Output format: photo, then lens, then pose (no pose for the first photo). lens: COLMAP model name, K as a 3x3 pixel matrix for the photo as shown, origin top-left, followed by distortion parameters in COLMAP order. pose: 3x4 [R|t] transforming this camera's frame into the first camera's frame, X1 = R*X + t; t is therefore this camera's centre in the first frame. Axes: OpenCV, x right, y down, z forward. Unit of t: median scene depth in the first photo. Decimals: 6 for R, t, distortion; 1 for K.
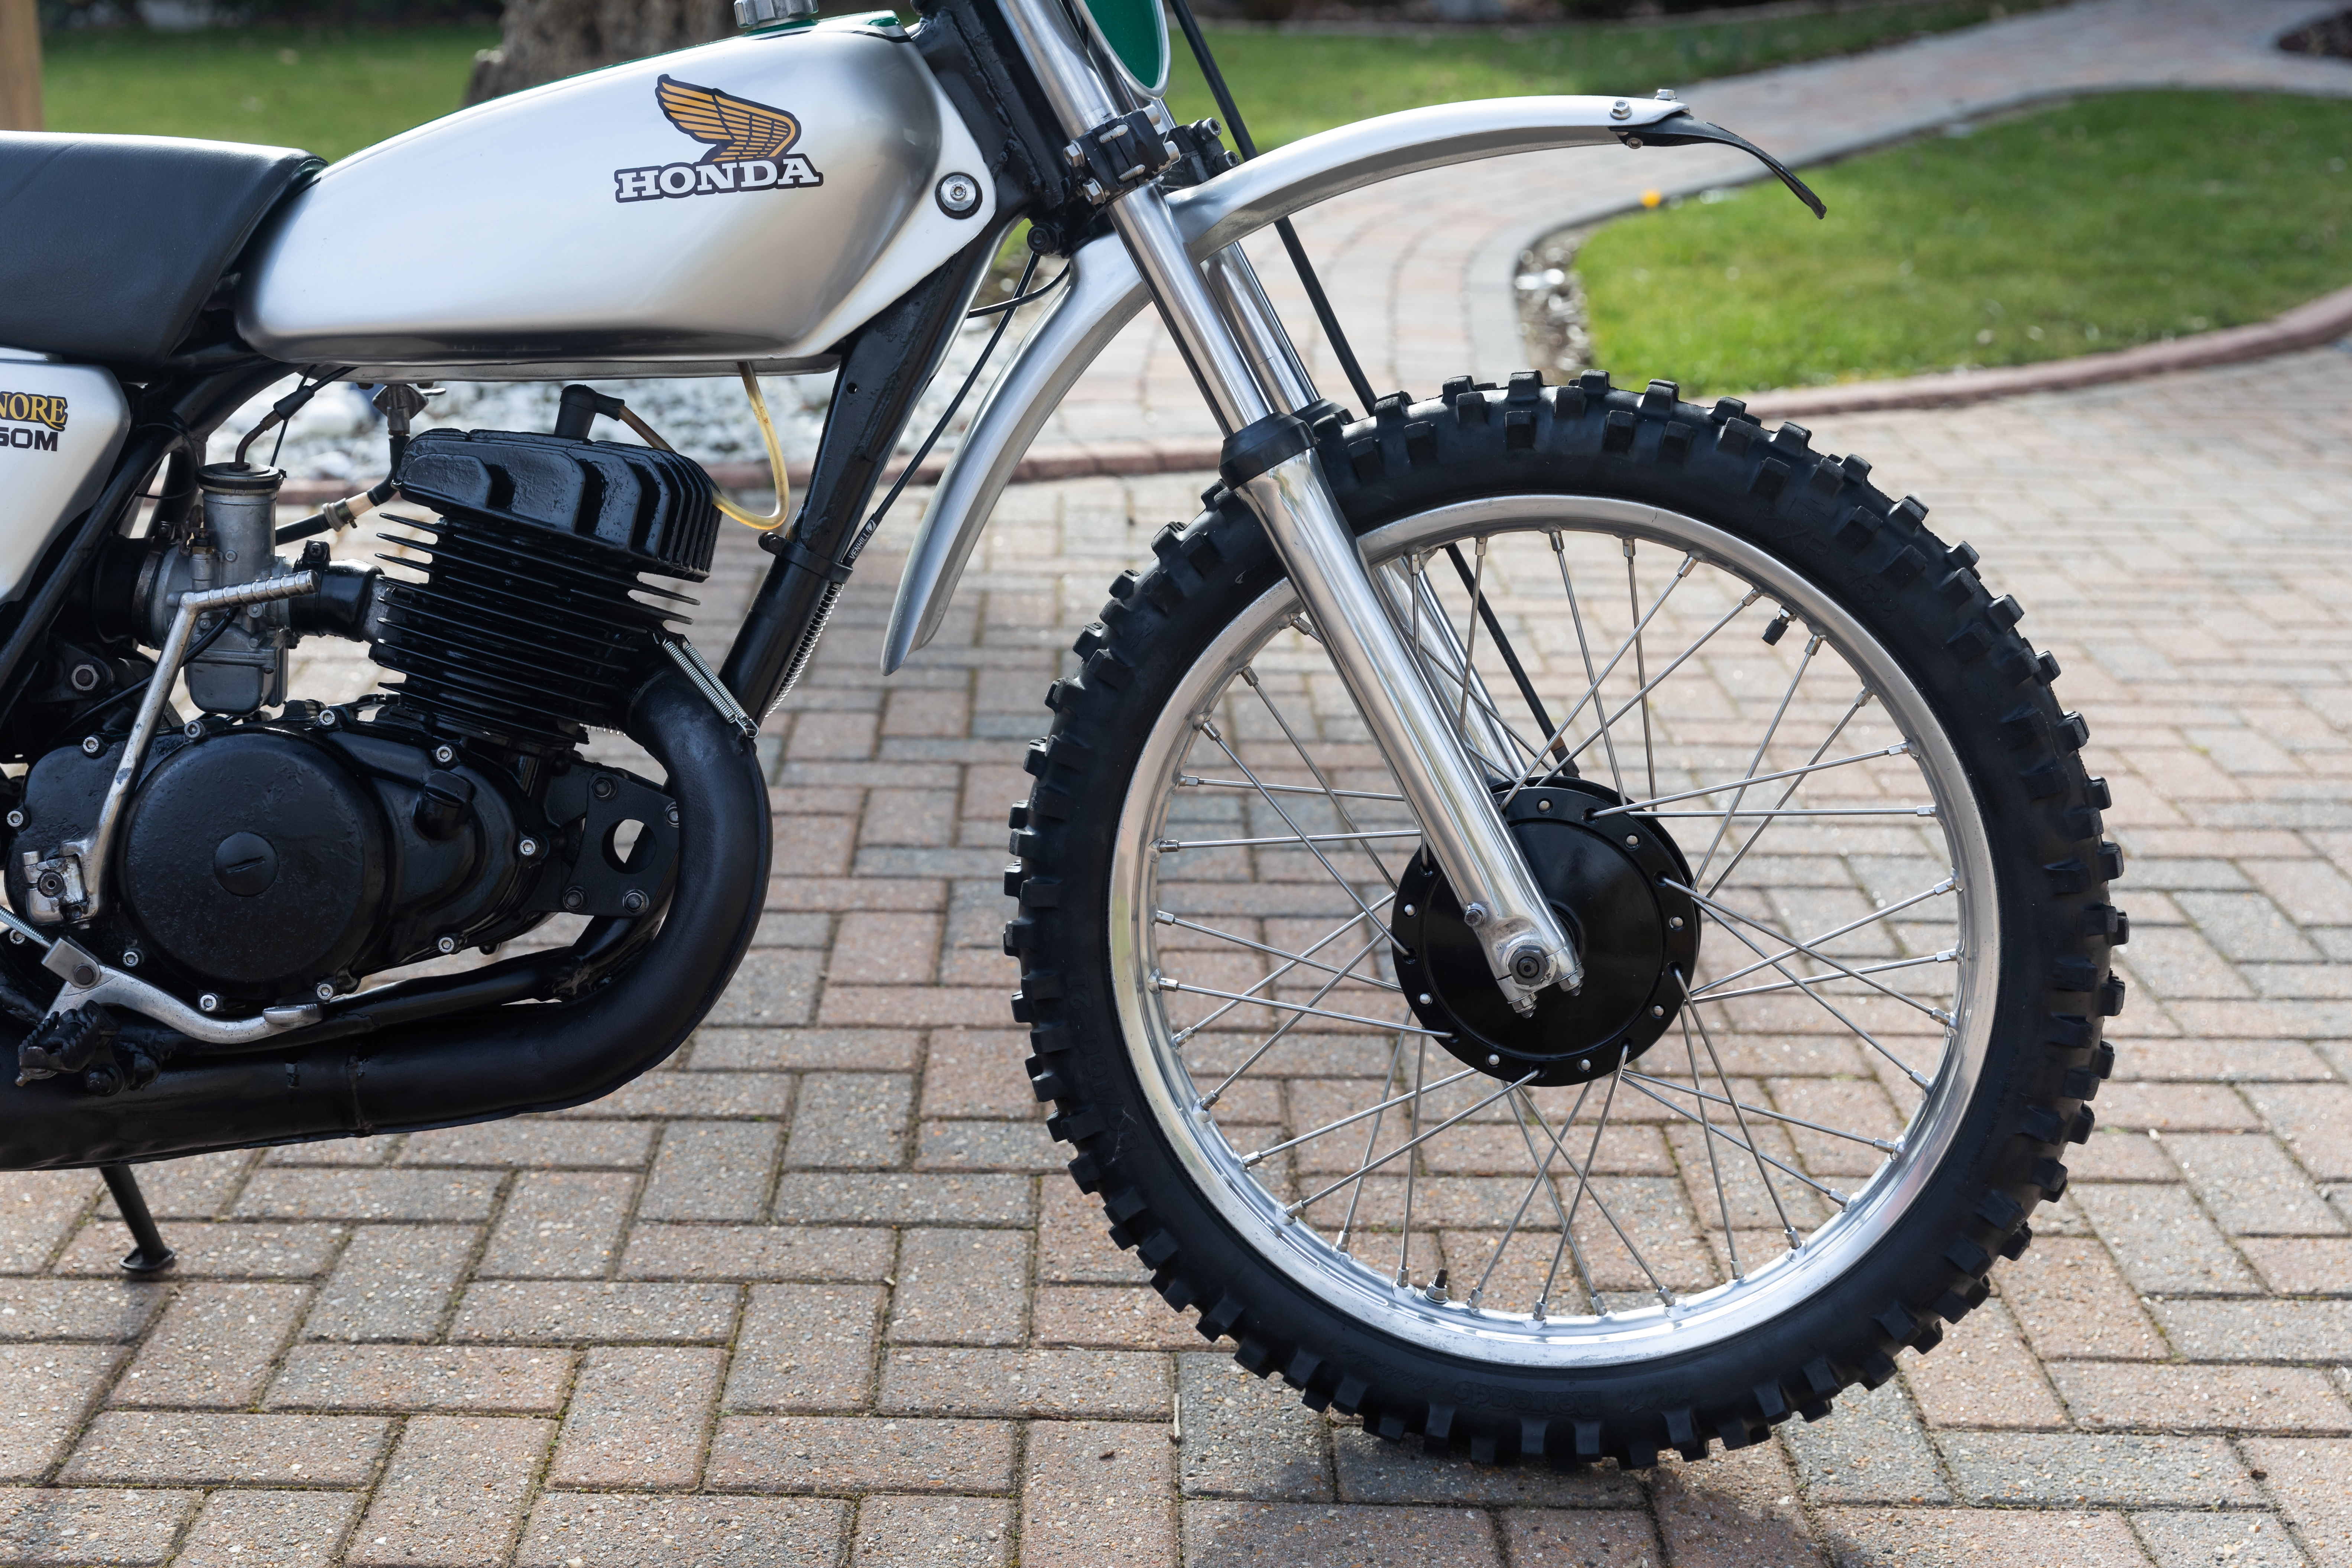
lens RADIAL K [[3181.3, 0, 1176.0], [0, 3181.3, 784.0], [0, 0, 1]] dist [0.003105, -0.029432]
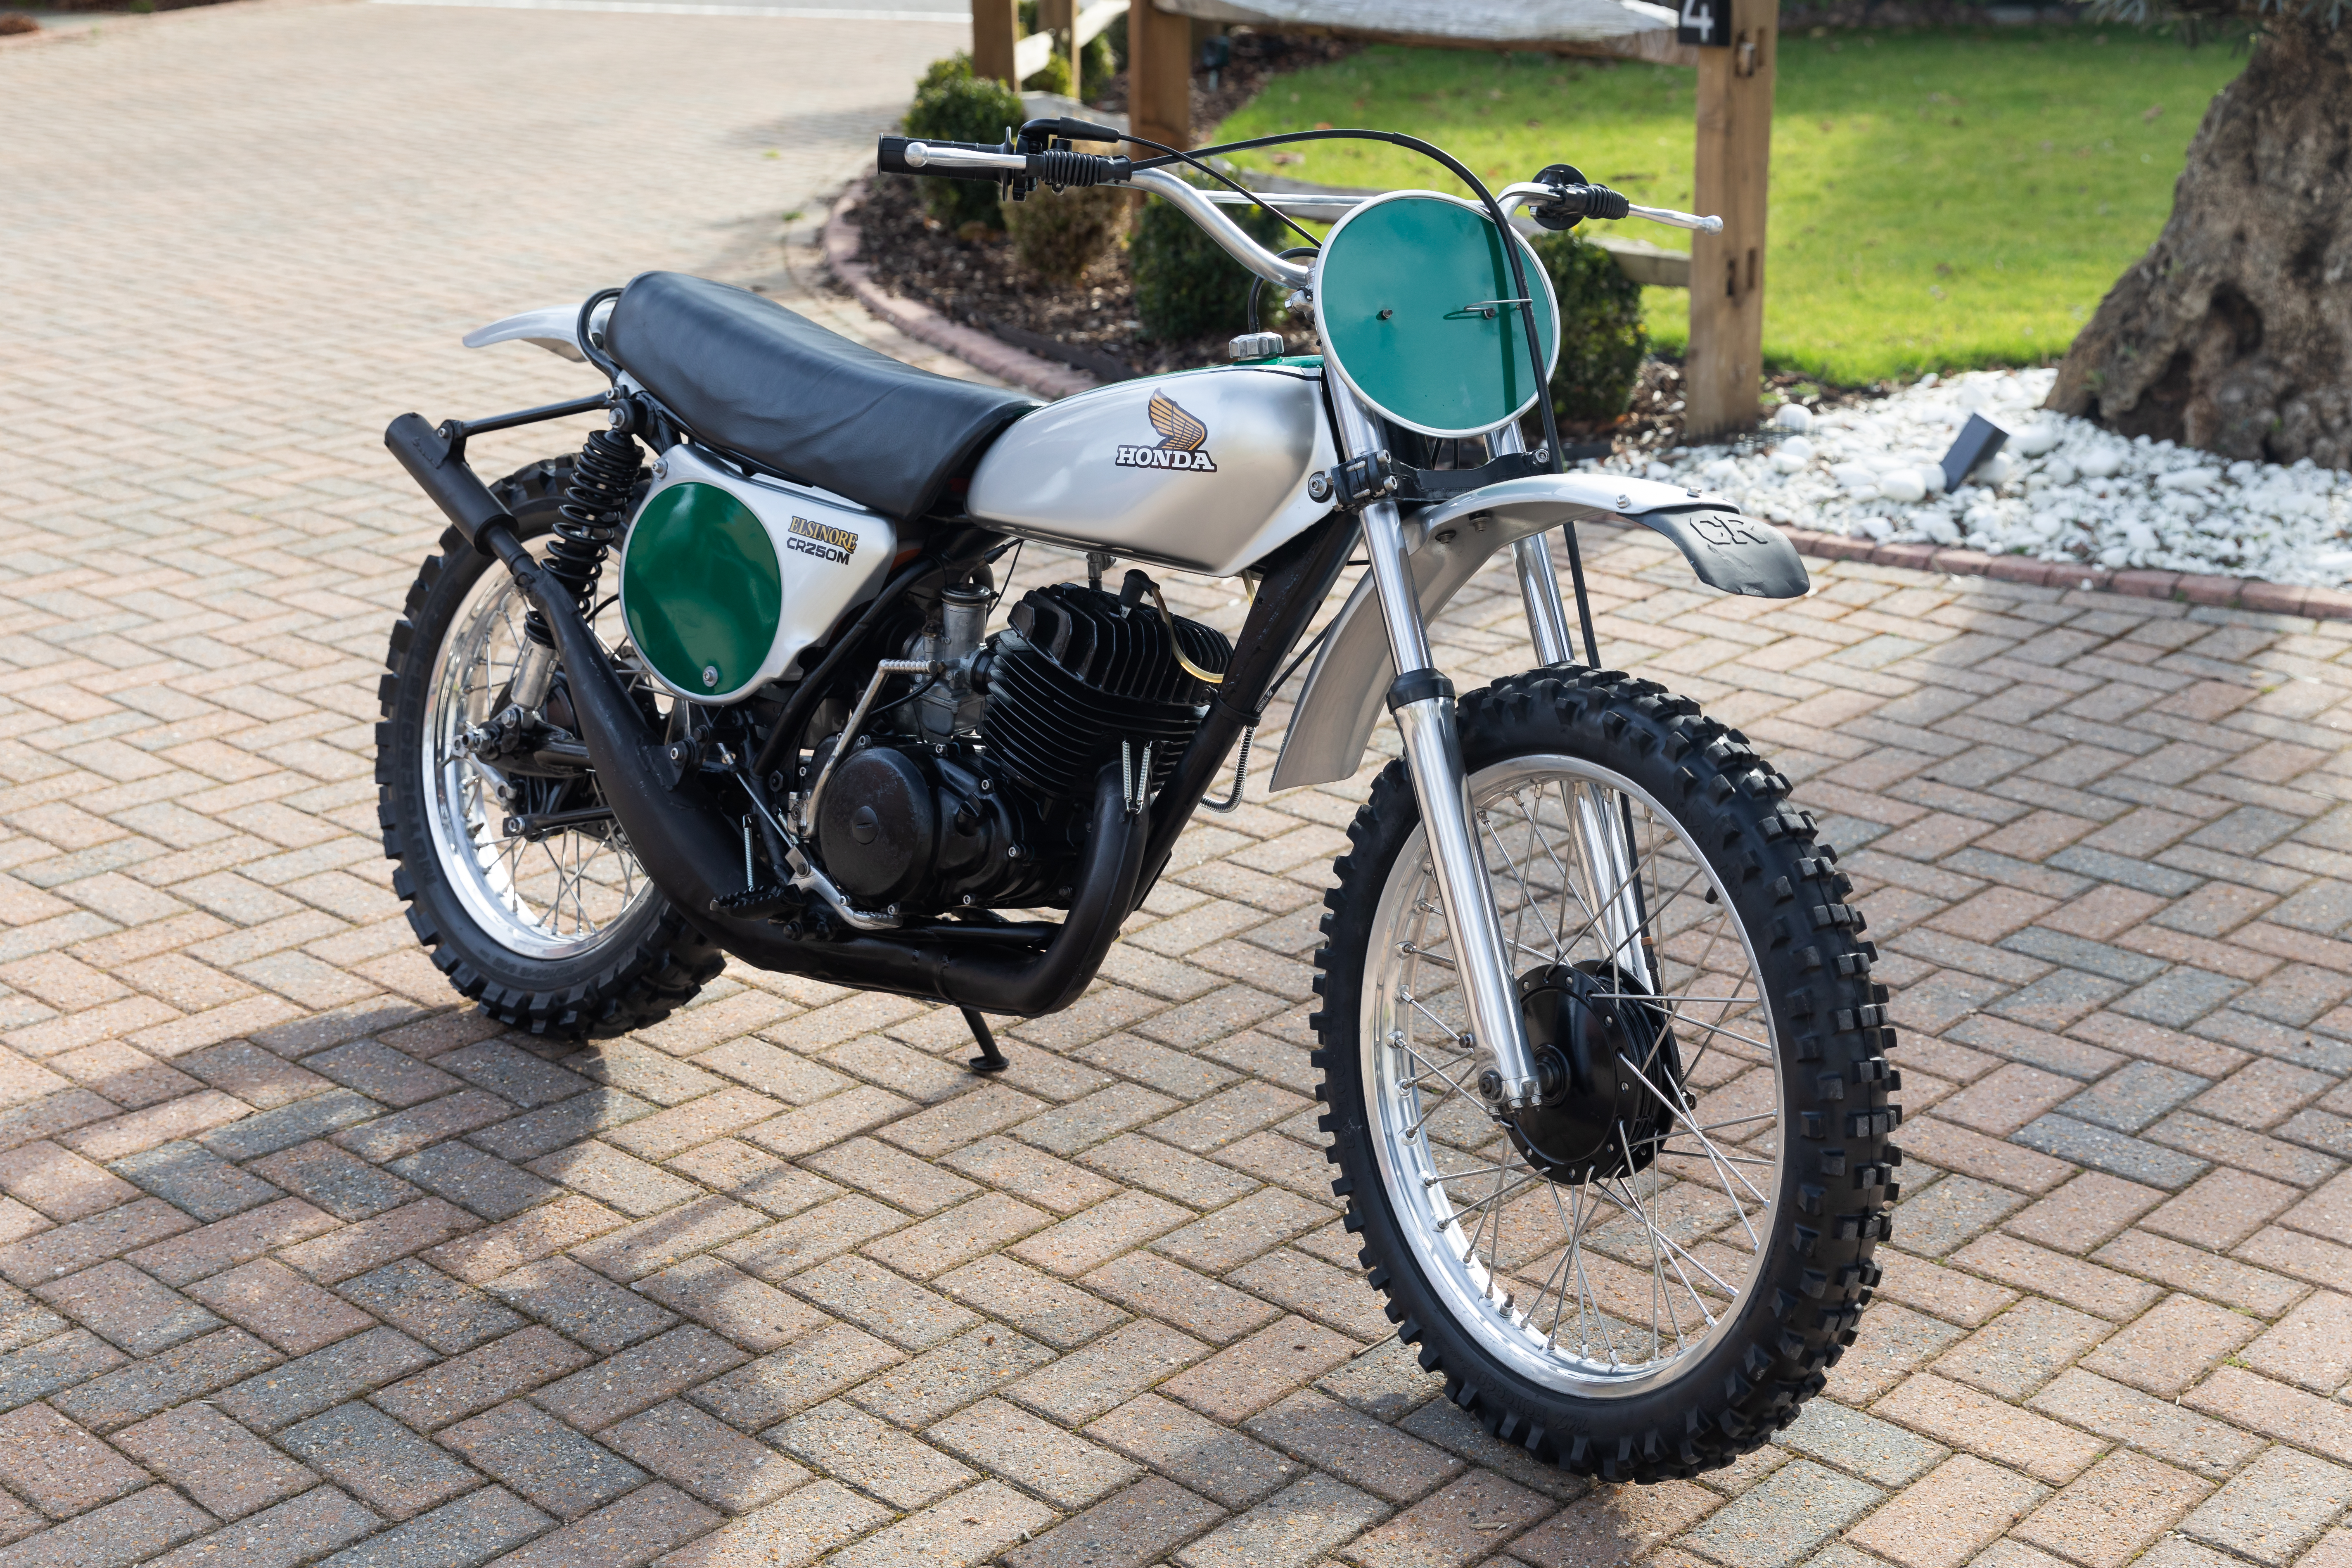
lens RADIAL K [[3275.8, 0, 1199.6], [0, 3275.8, 742.6], [0, 0, 1]] dist [0.000428, -0.002627]
pose [[0.730301, 0.192824, -0.655346, 0.880419], [-0.186666, 0.979154, 0.080083, -0.172918], [0.657127, 0.063846, 0.751071, -0.171814]]
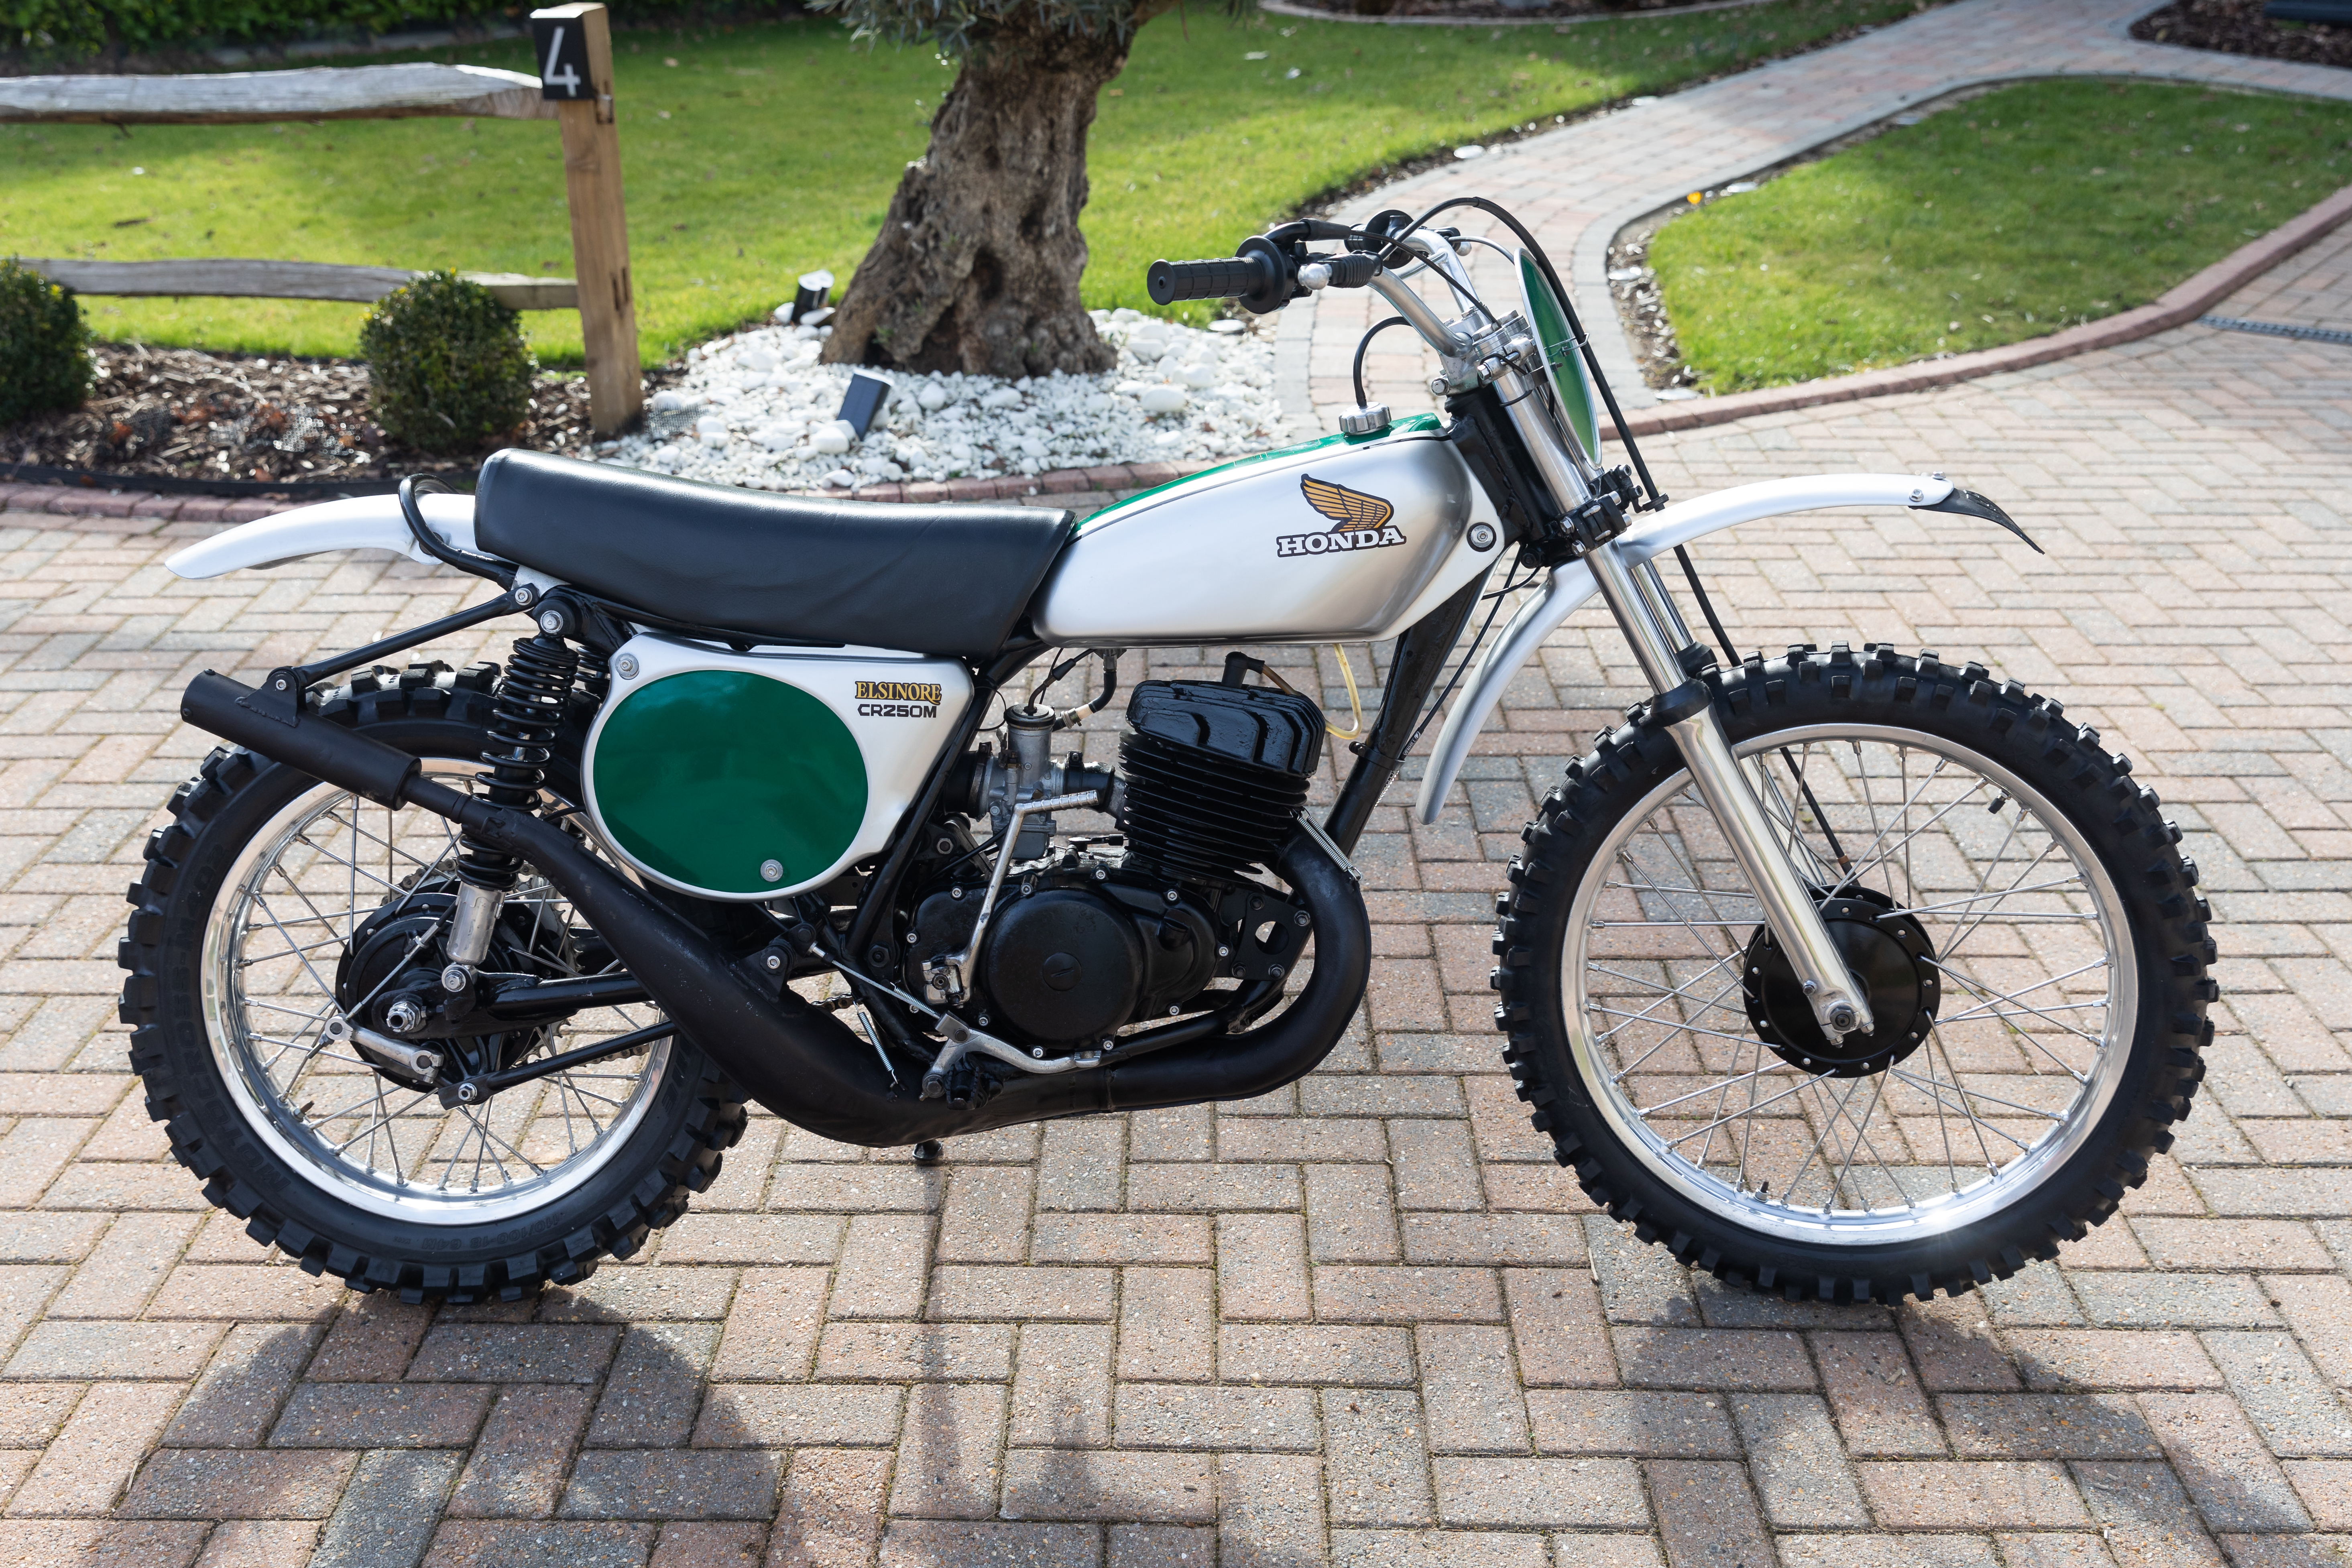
lens RADIAL K [[2311.5, 0, 1175.9], [0, 2311.5, 744.7], [0, 0, 1]] dist [-0.001146, -0.001479]
pose [[0.999259, -0.009961, -0.037190, -0.171979], [0.013509, 0.995251, 0.096401, -0.187494], [0.036053, -0.096832, 0.994648, -0.156612]]
